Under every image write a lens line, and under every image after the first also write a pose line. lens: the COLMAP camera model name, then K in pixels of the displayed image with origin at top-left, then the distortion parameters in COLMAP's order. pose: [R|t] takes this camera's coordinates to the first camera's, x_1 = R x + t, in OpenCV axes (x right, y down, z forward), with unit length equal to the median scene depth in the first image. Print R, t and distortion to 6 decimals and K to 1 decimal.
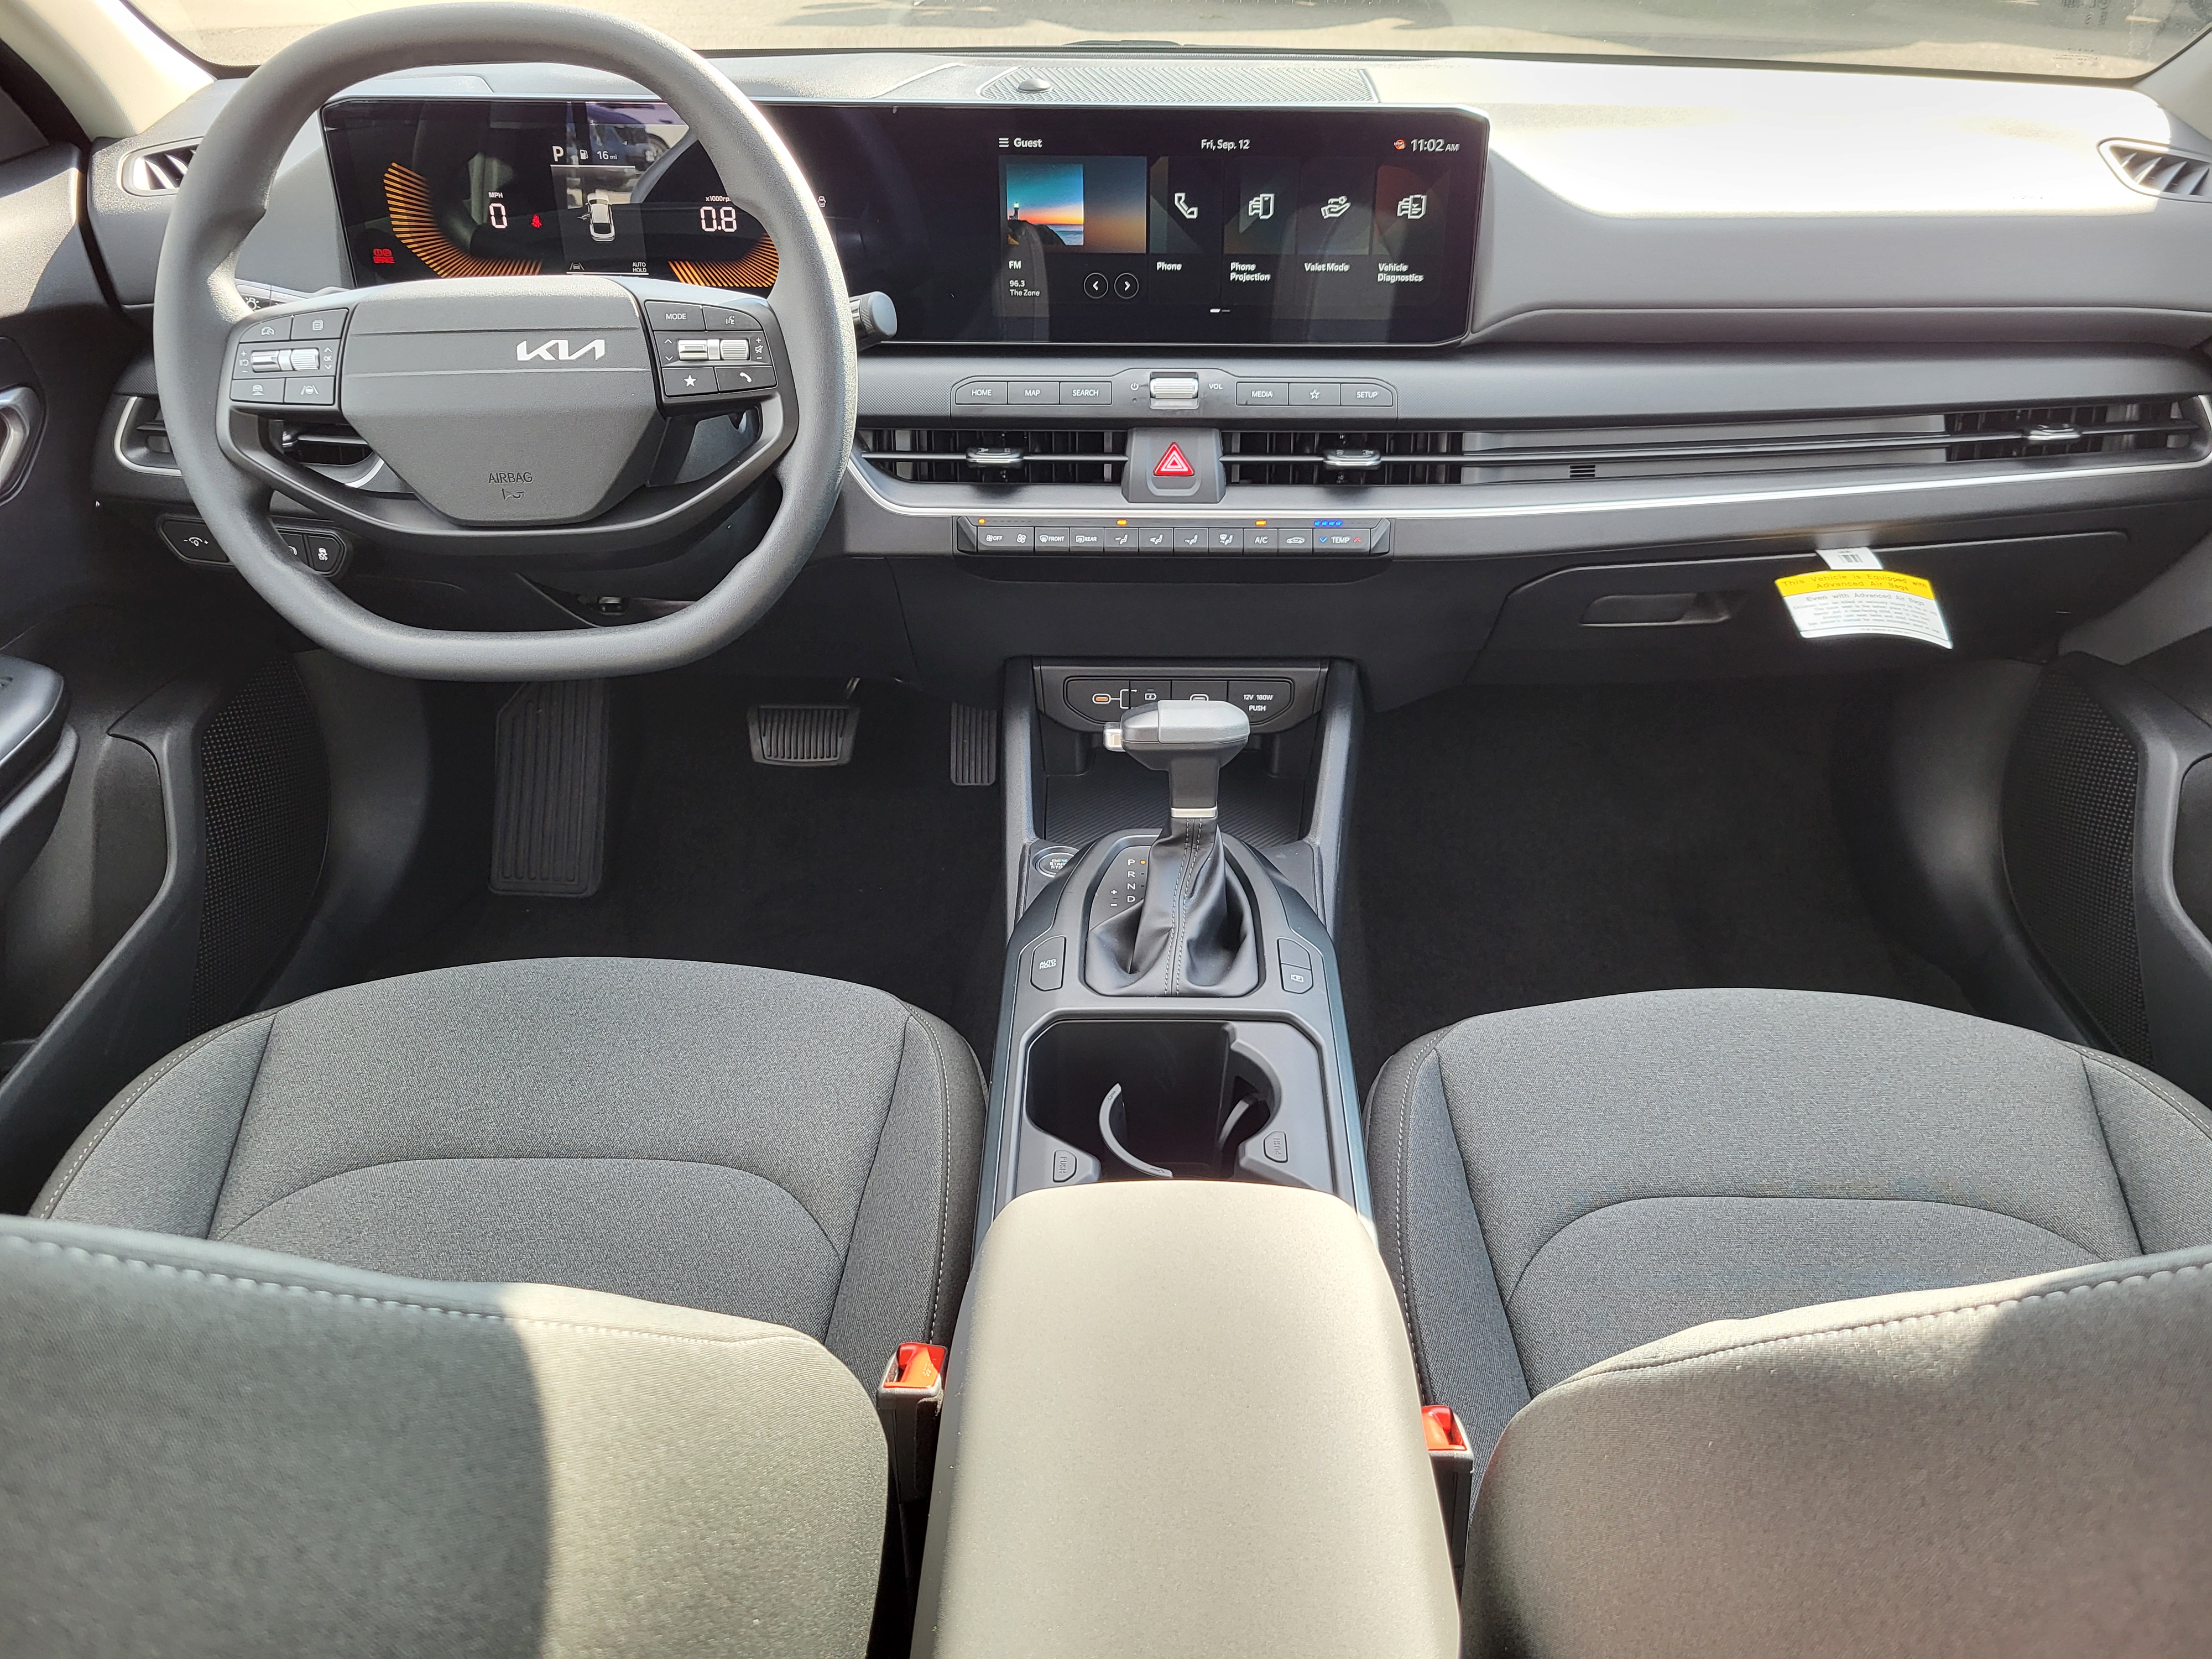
lens RADIAL K [[1810.0, 0, 1114.4], [0, 1810.0, 849.8], [0, 0, 1]] dist [0.042425, -0.026833]
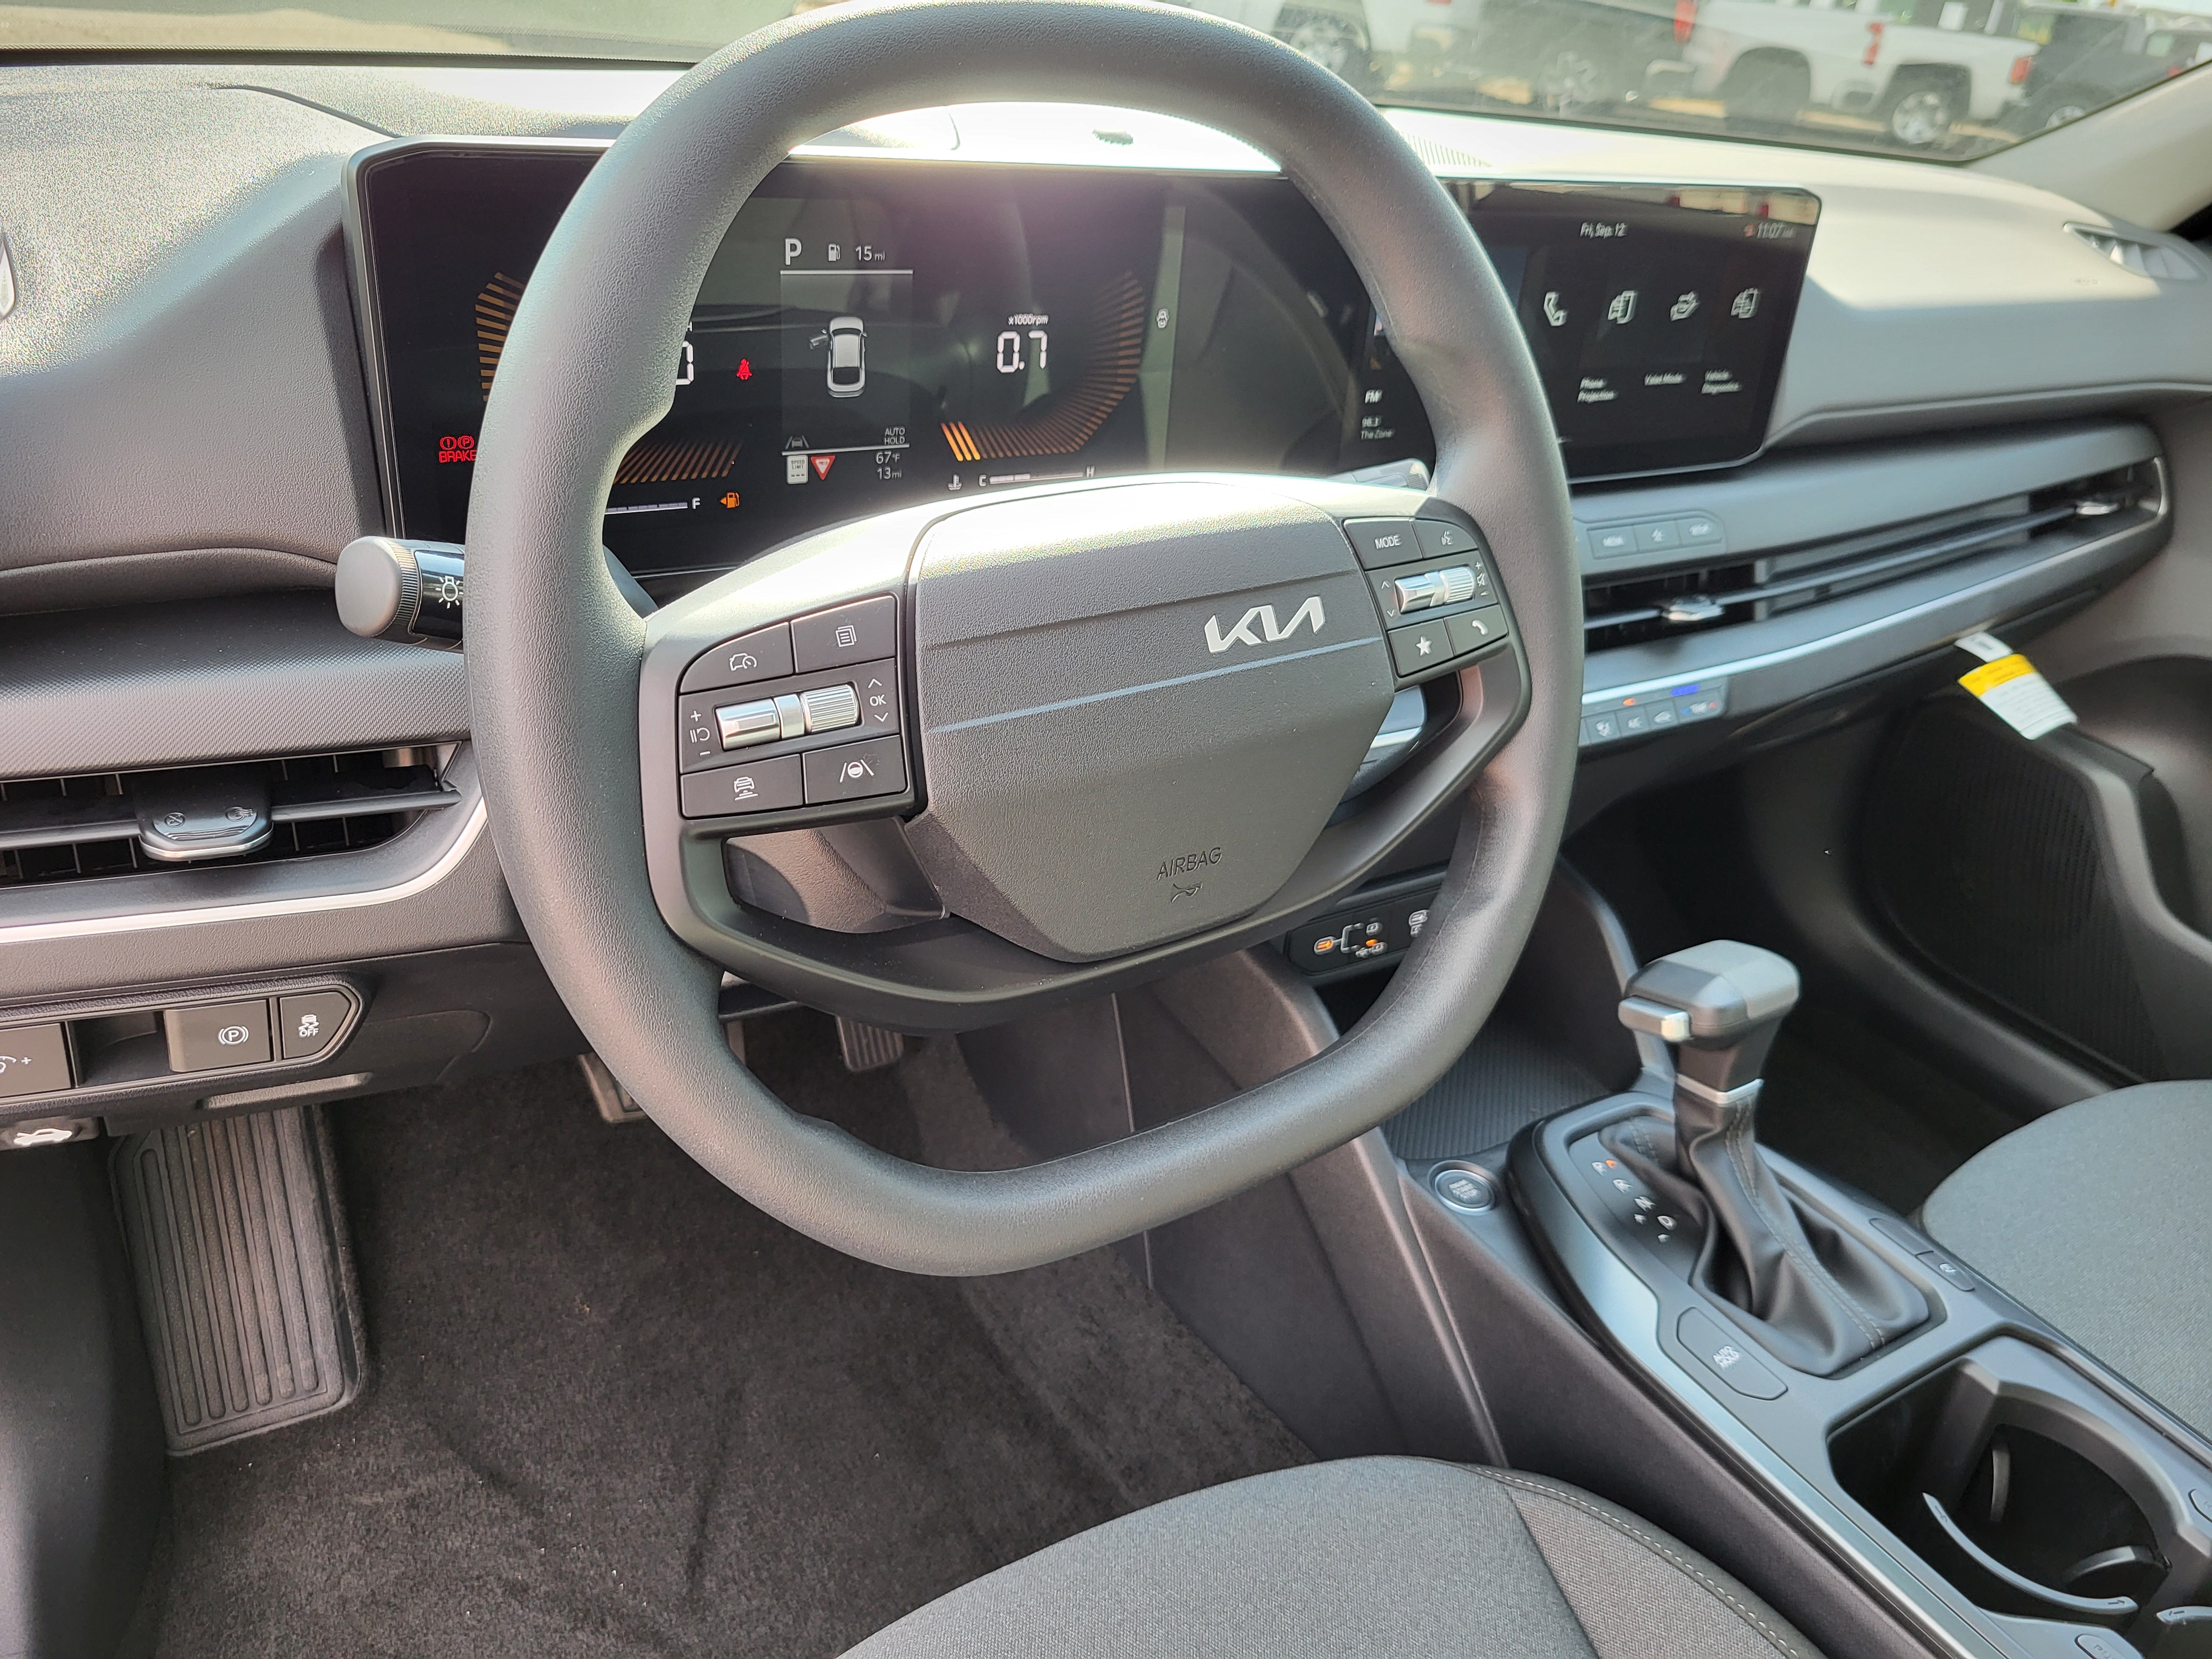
lens RADIAL K [[1824.6, 0, 1168.1], [0, 1824.6, 852.3], [0, 0, 1]] dist [0.005120, 0.025896]
pose [[0.807927, -0.190935, 0.557492, -0.539267], [0.192182, 0.979701, 0.057023, -0.201495], [-0.557063, 0.061070, 0.828222, 0.461992]]
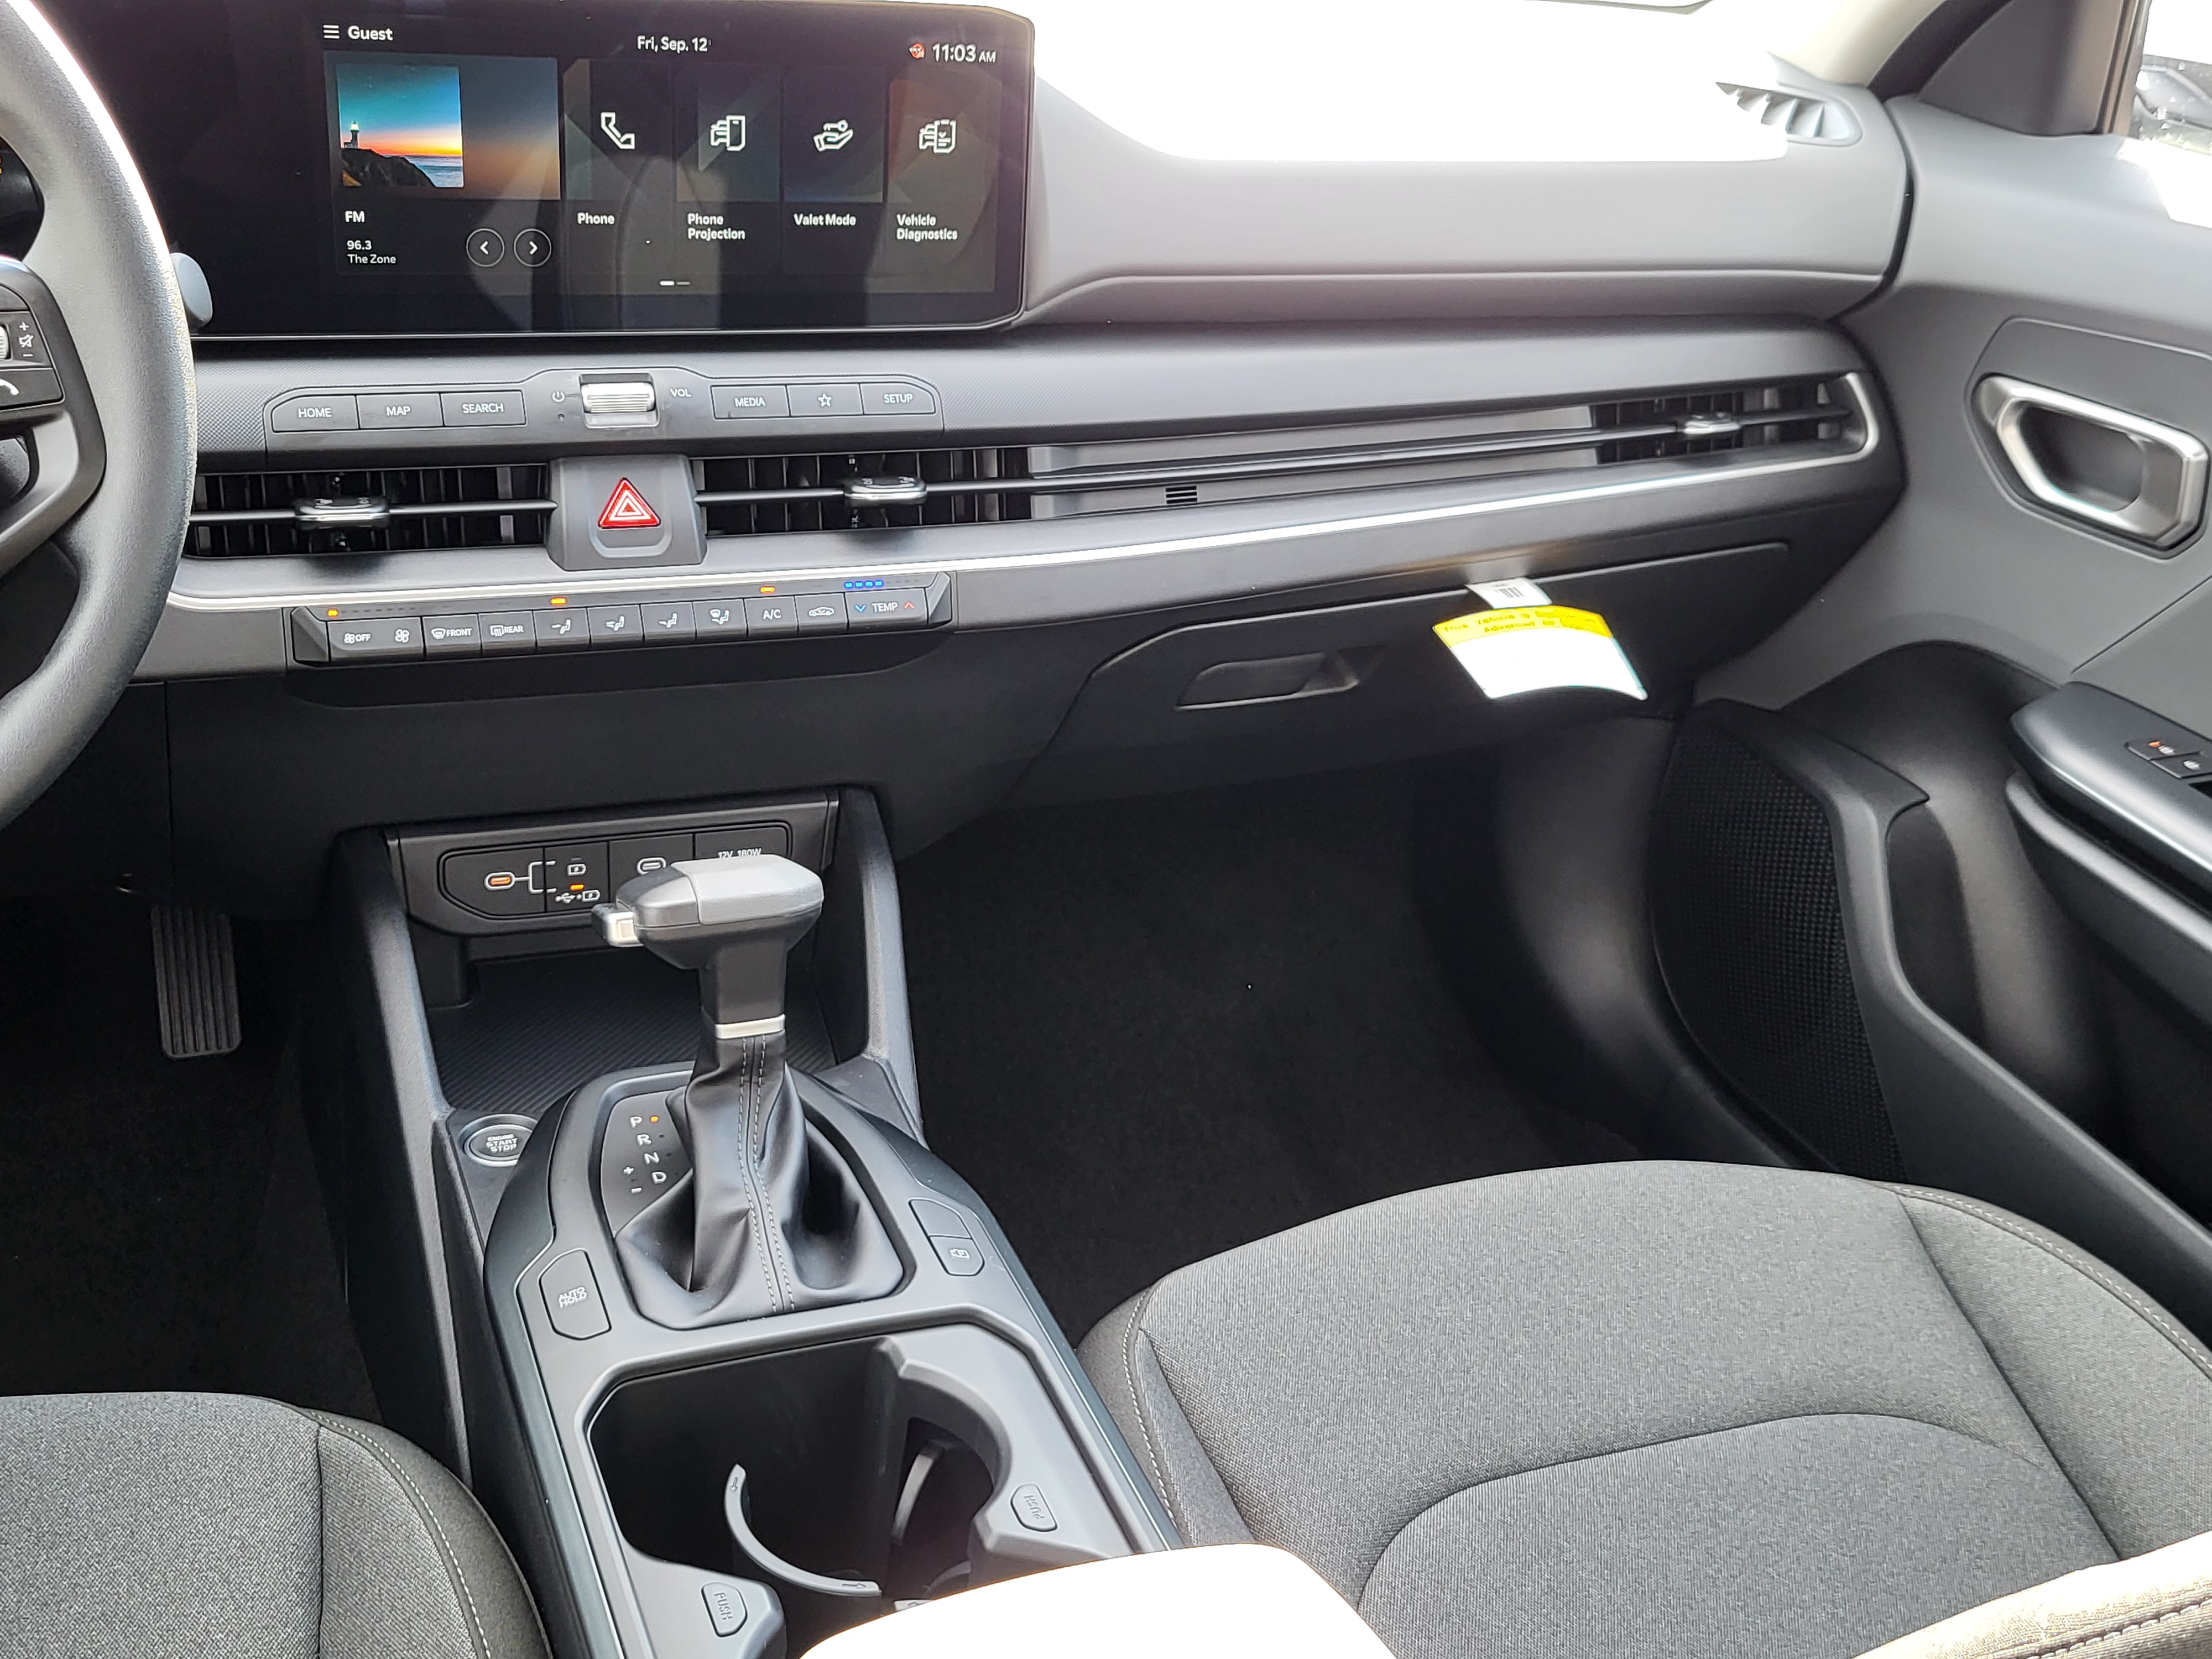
lens RADIAL K [[2618.9, 0, 1157.2], [0, 2618.9, 798.2], [0, 0, 1]] dist [0.032936, 0.000000]
pose [[0.914534, -0.091429, 0.394042, -0.177780], [0.136435, 0.986760, -0.087696, 0.000477], [-0.380807, 0.133962, 0.914899, 0.069443]]
